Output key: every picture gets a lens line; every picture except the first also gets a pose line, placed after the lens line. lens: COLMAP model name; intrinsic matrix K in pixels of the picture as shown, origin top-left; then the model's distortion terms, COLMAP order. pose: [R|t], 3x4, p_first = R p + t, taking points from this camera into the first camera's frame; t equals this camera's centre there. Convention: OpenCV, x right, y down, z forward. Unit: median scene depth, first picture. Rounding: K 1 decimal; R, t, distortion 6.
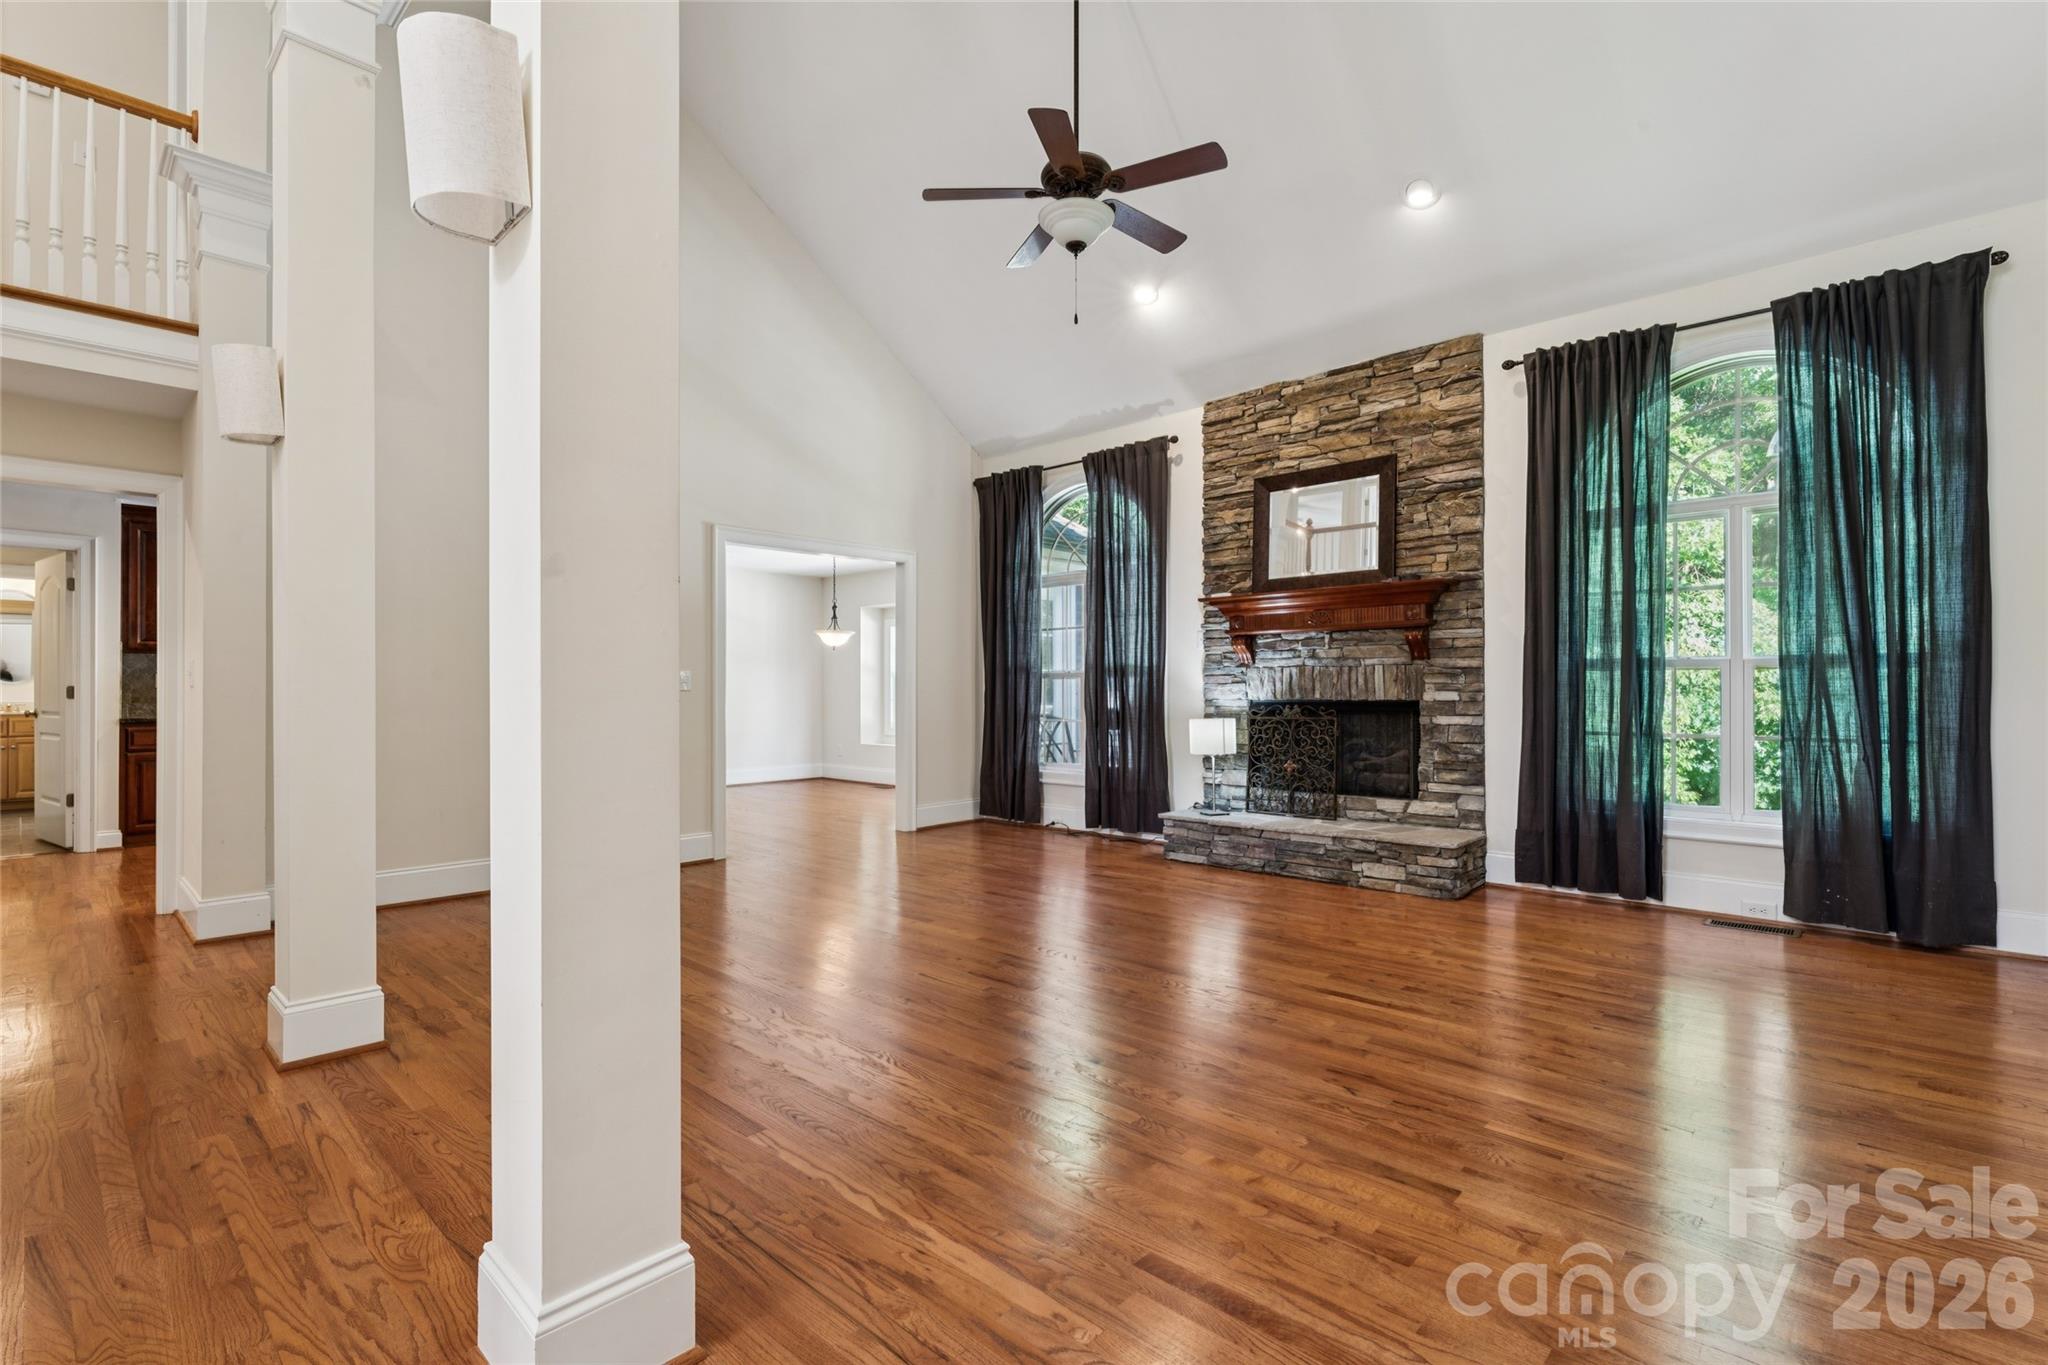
lens RADIAL K [[949.0, 0, 1025.6], [0, 949.0, 683.9], [0, 0, 1]] dist [-0.006978, 0.002276]
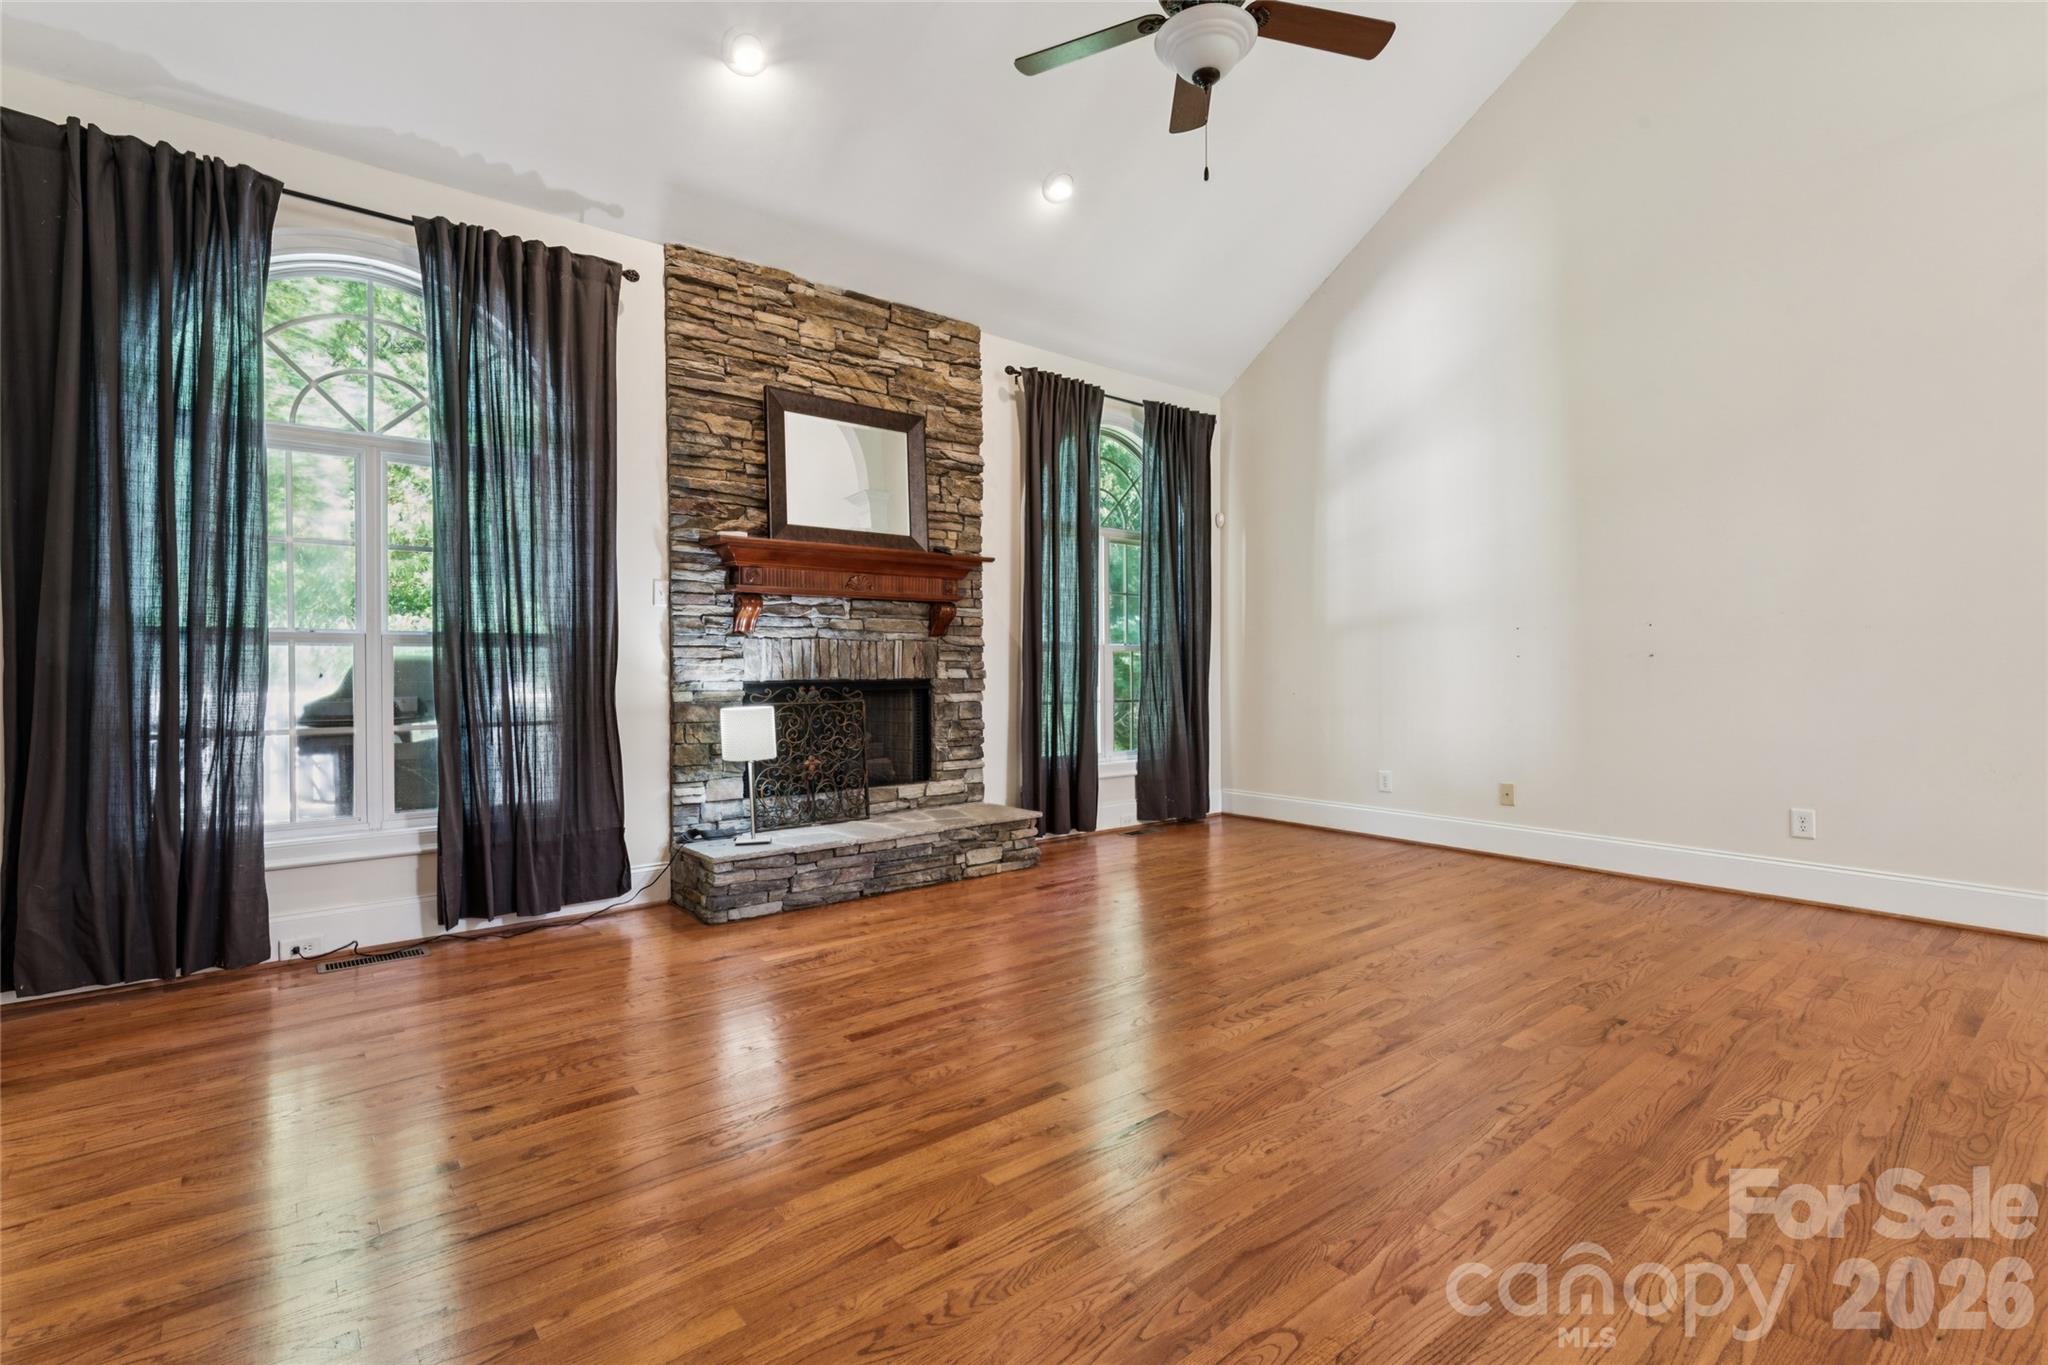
lens RADIAL K [[949.0, 0, 1018.2], [0, 949.0, 675.9], [0, 0, 1]] dist [-0.006978, 0.002276]
pose [[0.117761, -0.007395, 0.993014, -0.548301], [-0.003540, 0.999963, 0.007867, 0.007129], [-0.993036, -0.004442, 0.117730, 0.814736]]
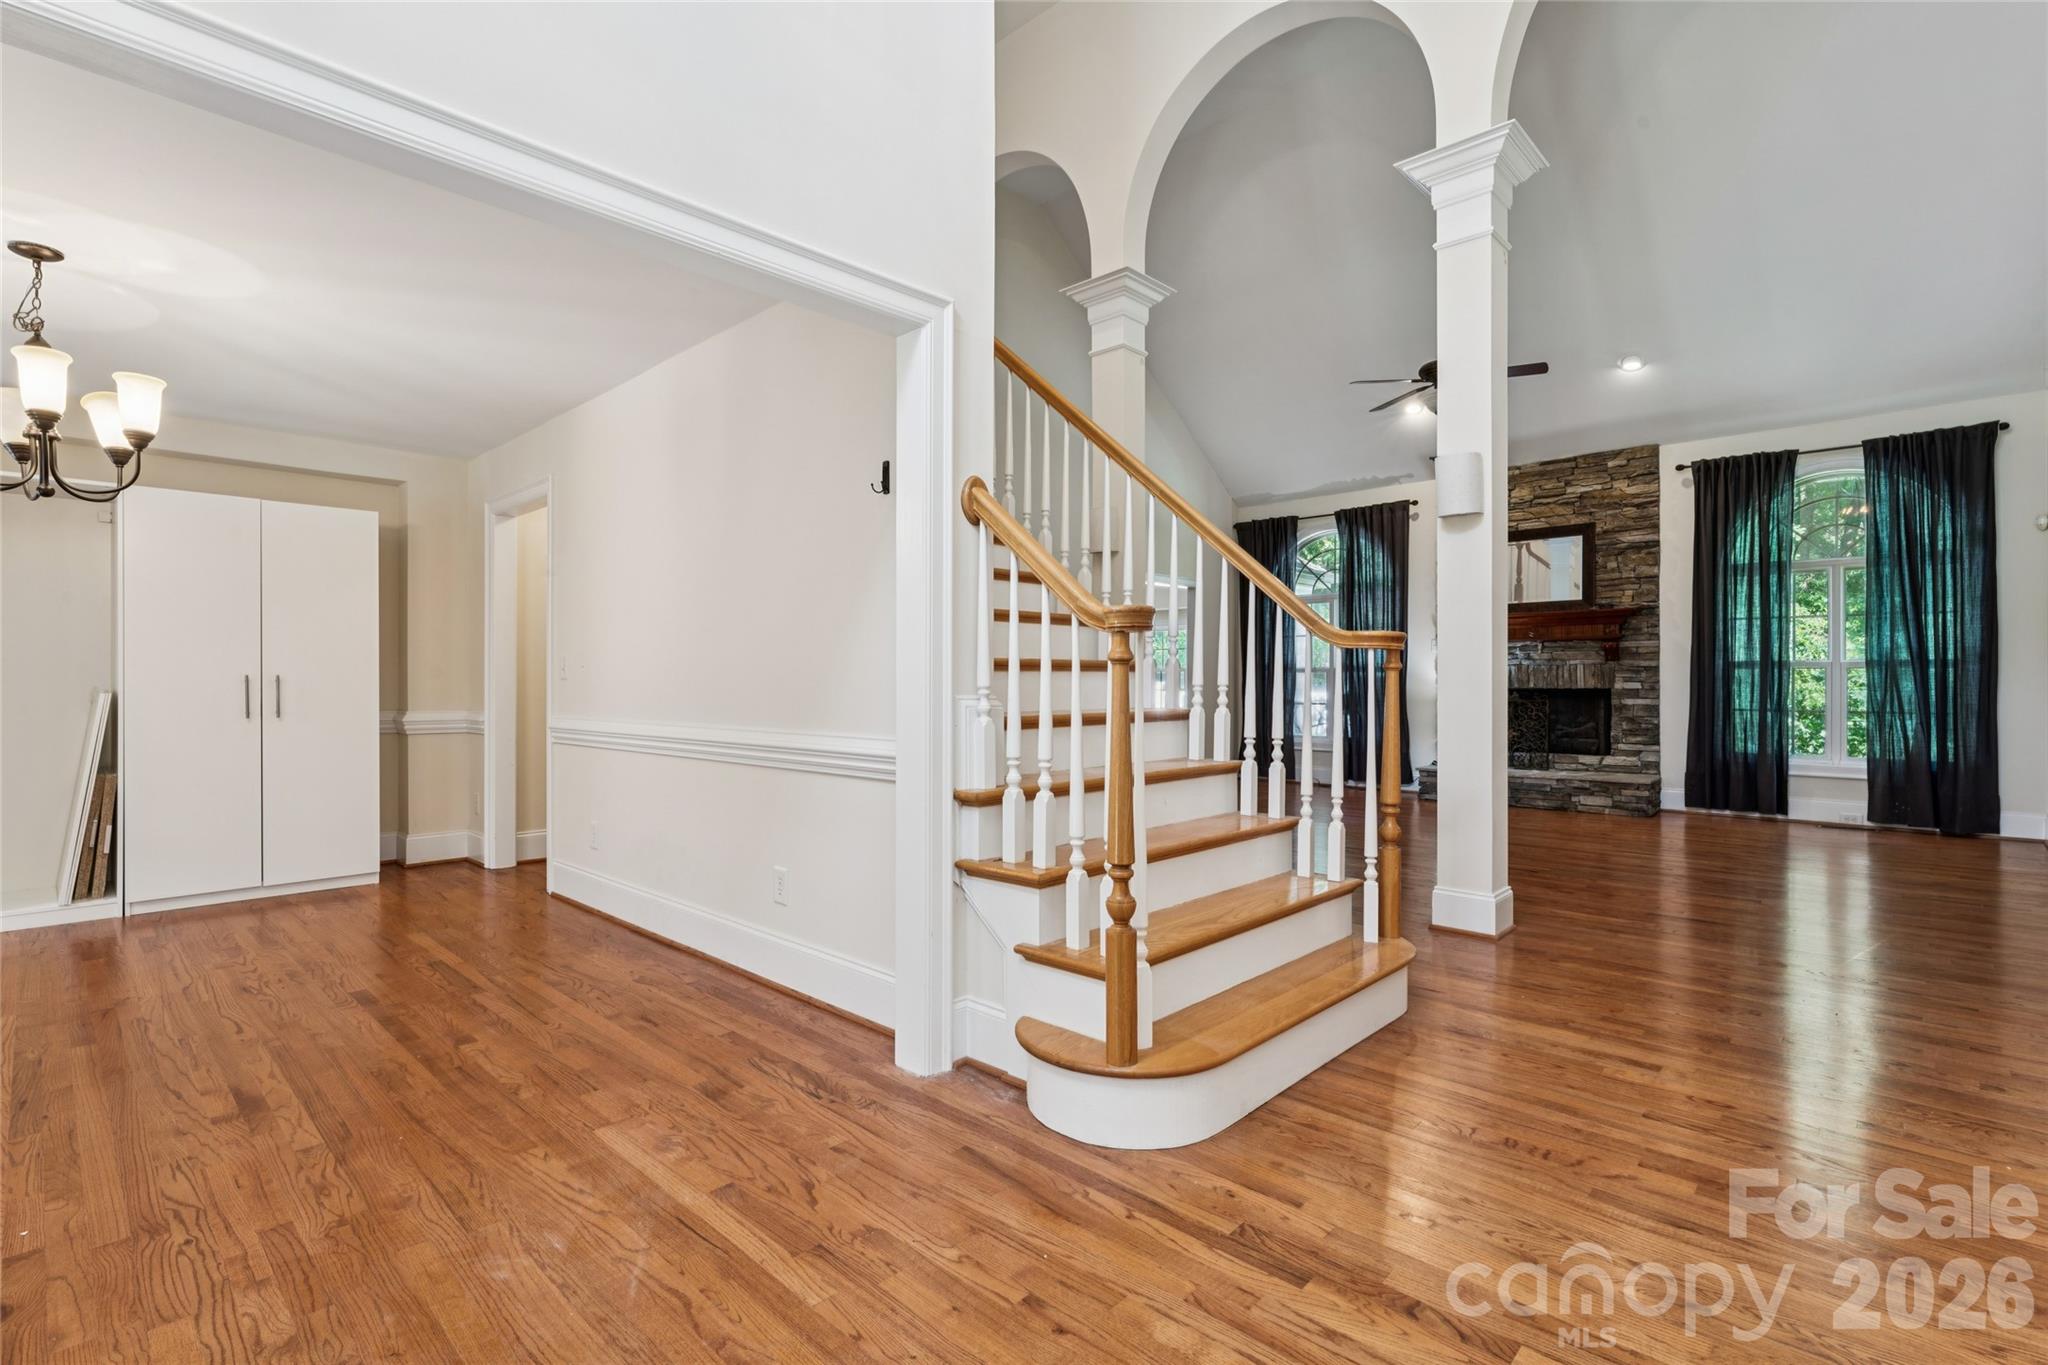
lens RADIAL K [[949.0, 0, 1024.9], [0, 949.0, 679.7], [0, 0, 1]] dist [-0.006978, 0.002276]
pose [[0.999981, 0.000649, -0.006118, -0.503940], [-0.000615, 0.999985, 0.005517, -0.004111], [0.006122, -0.005513, 0.999966, -0.498728]]
